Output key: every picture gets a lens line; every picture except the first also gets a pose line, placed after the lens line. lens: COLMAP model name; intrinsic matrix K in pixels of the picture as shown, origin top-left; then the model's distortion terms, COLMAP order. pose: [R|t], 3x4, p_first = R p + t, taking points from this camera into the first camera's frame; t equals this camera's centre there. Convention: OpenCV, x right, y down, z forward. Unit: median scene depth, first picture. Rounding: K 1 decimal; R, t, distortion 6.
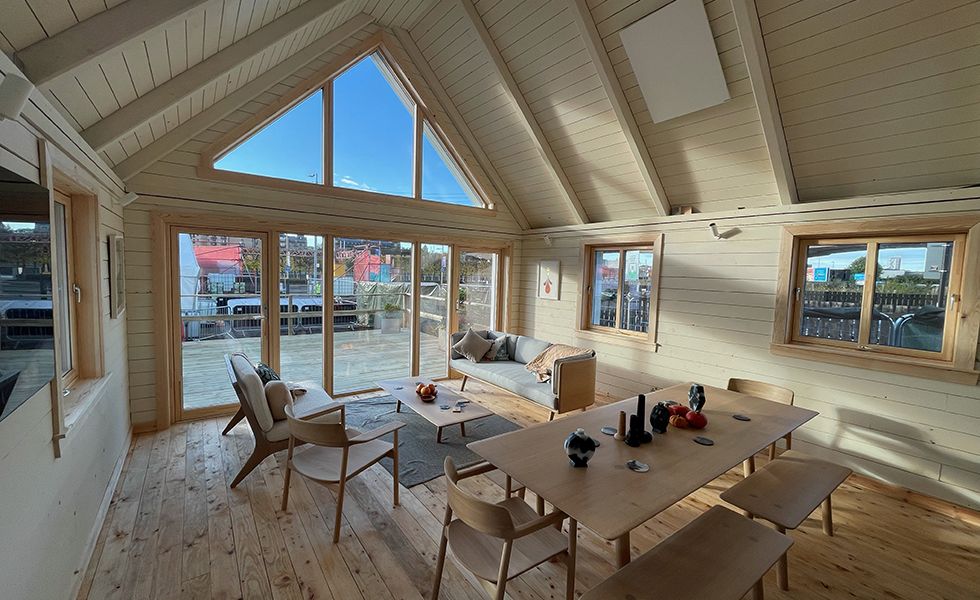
lens RADIAL K [[400.6, 0, 489.9], [0, 400.6, 300.2], [0, 0, 1]] dist [-0.000546, -0.000031]
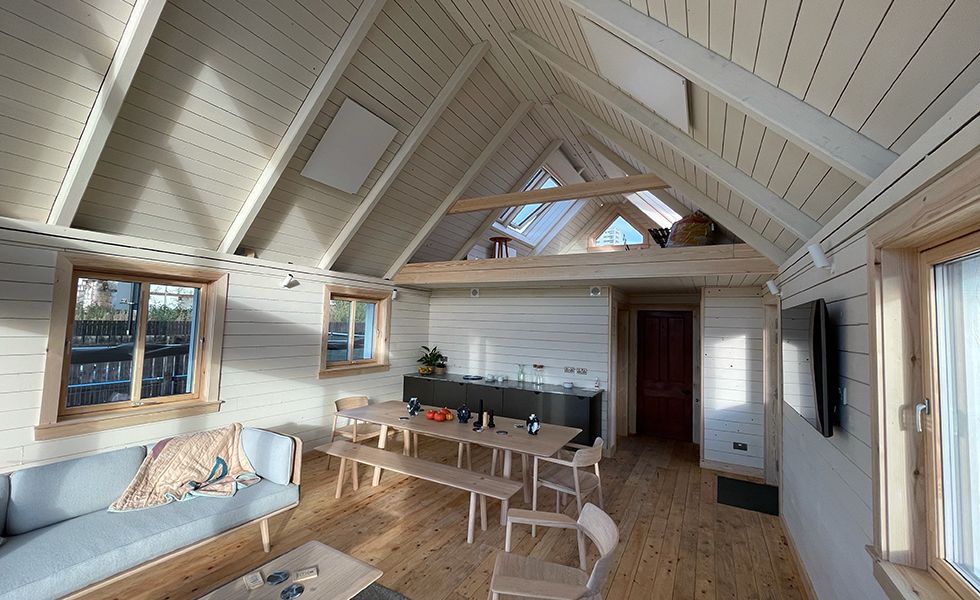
lens RADIAL K [[400.6, 0, 489.6], [0, 400.6, 299.7], [0, 0, 1]] dist [-0.000546, -0.000031]
pose [[-0.422962, 0.013171, 0.906052, -0.613416], [0.017788, 0.999822, -0.006231, -0.092559], [-0.905973, 0.013482, -0.423121, 0.862793]]
